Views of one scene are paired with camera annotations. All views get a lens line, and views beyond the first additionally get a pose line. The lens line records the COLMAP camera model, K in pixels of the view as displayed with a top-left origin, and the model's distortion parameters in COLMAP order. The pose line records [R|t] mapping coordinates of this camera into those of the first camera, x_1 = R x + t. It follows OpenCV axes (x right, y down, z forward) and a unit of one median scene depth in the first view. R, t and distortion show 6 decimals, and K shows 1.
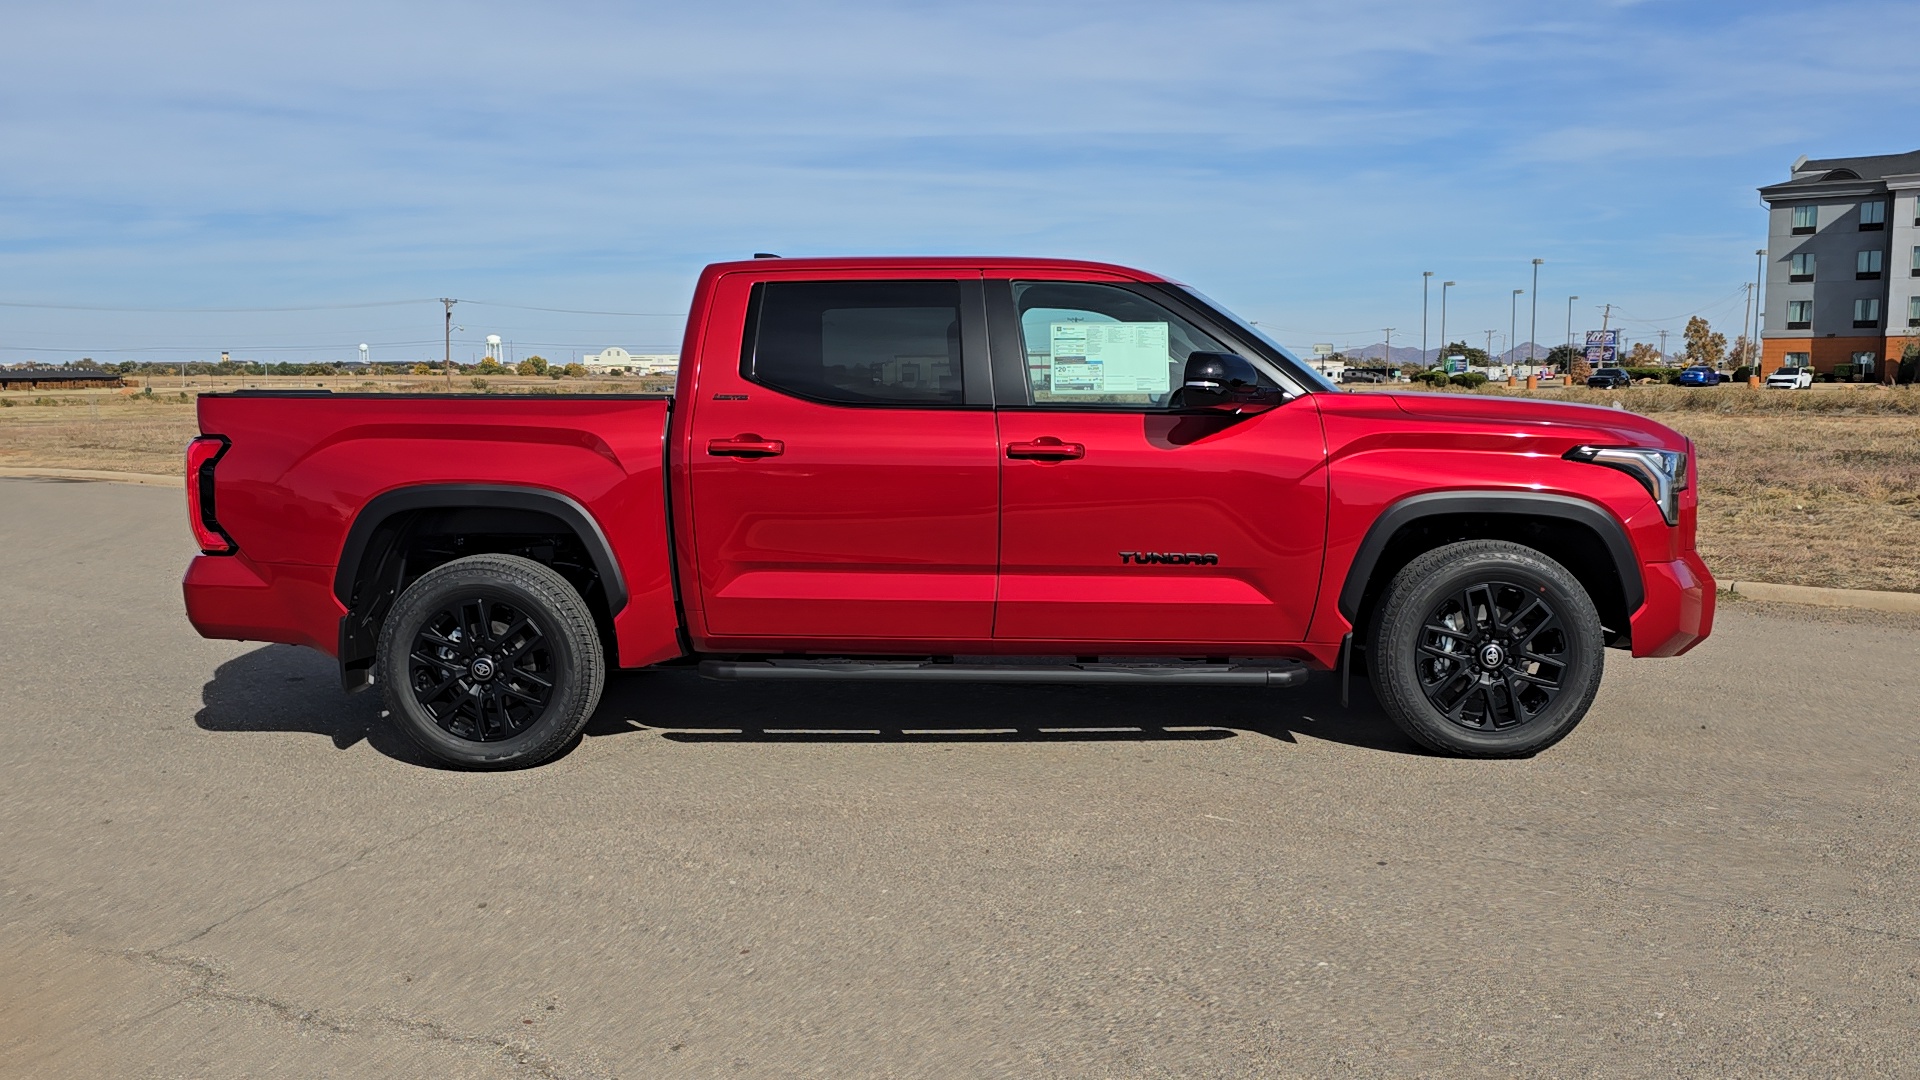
lens RADIAL K [[1595.7, 0, 952.0], [0, 1595.7, 527.0], [0, 0, 1]] dist [-0.002467, -0.015414]
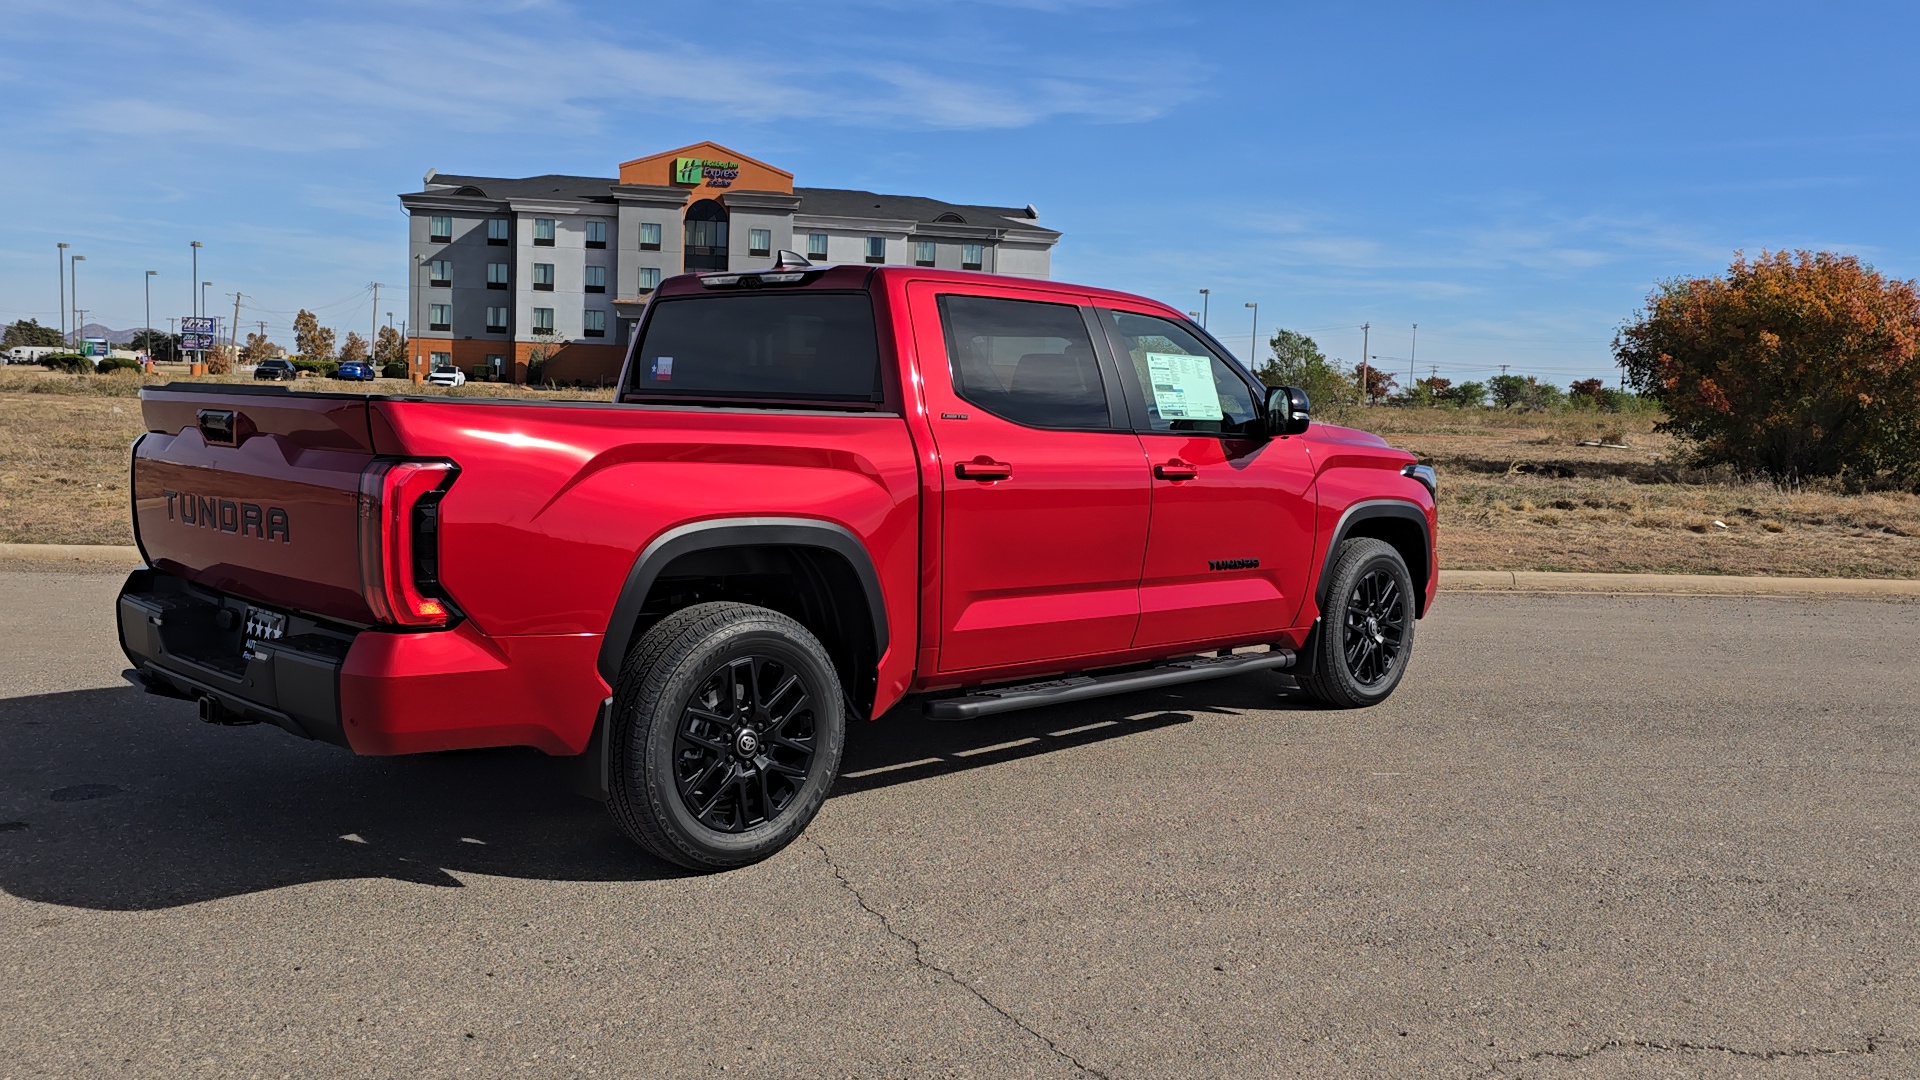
lens RADIAL K [[1595.7, 0, 953.8], [0, 1595.7, 546.7], [0, 0, 1]] dist [-0.002467, -0.015414]
pose [[0.661630, -0.042929, 0.748601, -0.847996], [0.028944, 0.999078, 0.031711, -0.034998], [-0.749272, 0.000687, 0.662262, 0.382950]]
